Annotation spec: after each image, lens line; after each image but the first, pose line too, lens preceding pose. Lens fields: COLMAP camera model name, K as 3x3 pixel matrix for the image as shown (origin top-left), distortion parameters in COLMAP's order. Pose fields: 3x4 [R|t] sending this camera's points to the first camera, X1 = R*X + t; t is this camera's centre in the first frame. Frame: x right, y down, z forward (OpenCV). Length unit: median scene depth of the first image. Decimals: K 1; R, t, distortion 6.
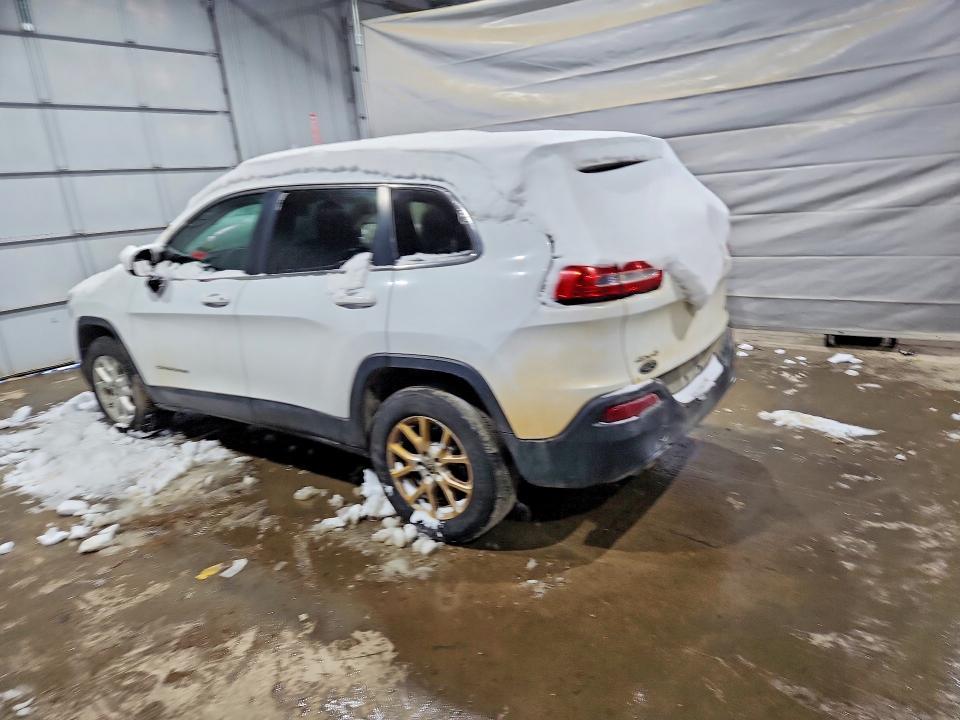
lens RADIAL K [[639.9, 0, 480.0], [0, 639.9, 360.0], [0, 0, 1]] dist [0.008981, 0.002483]
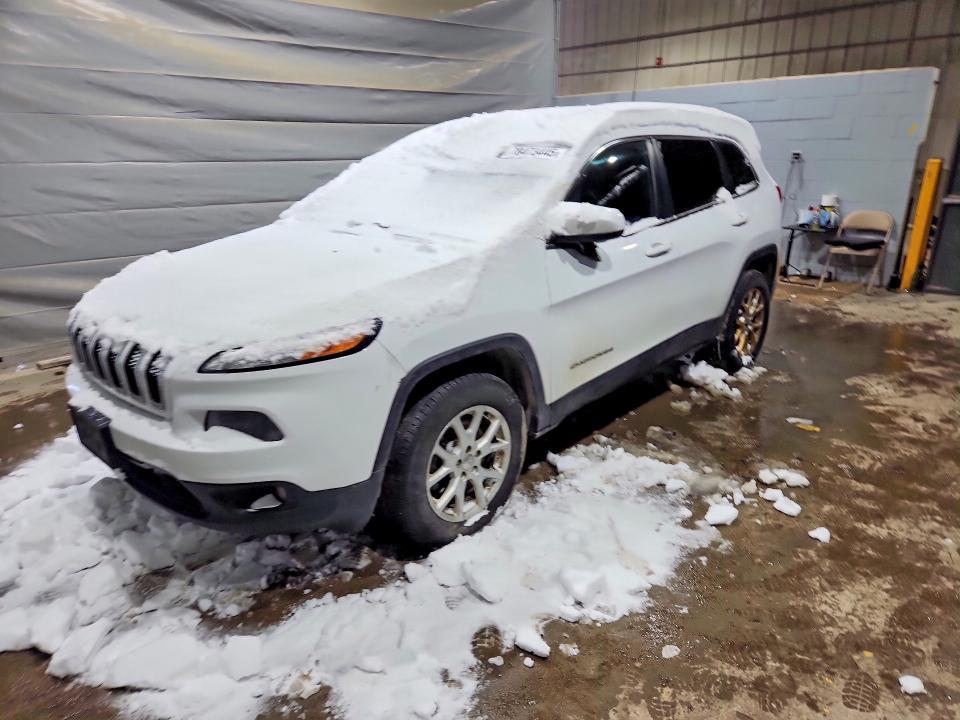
lens RADIAL K [[651.8, 0, 480.0], [0, 651.8, 360.0], [0, 0, 1]] dist [-0.008626, -0.006059]
pose [[0.160804, -0.254696, 0.953557, -1.522529], [0.282819, 0.937507, 0.202716, -0.223456], [-0.945598, 0.237086, 0.222788, 1.133298]]
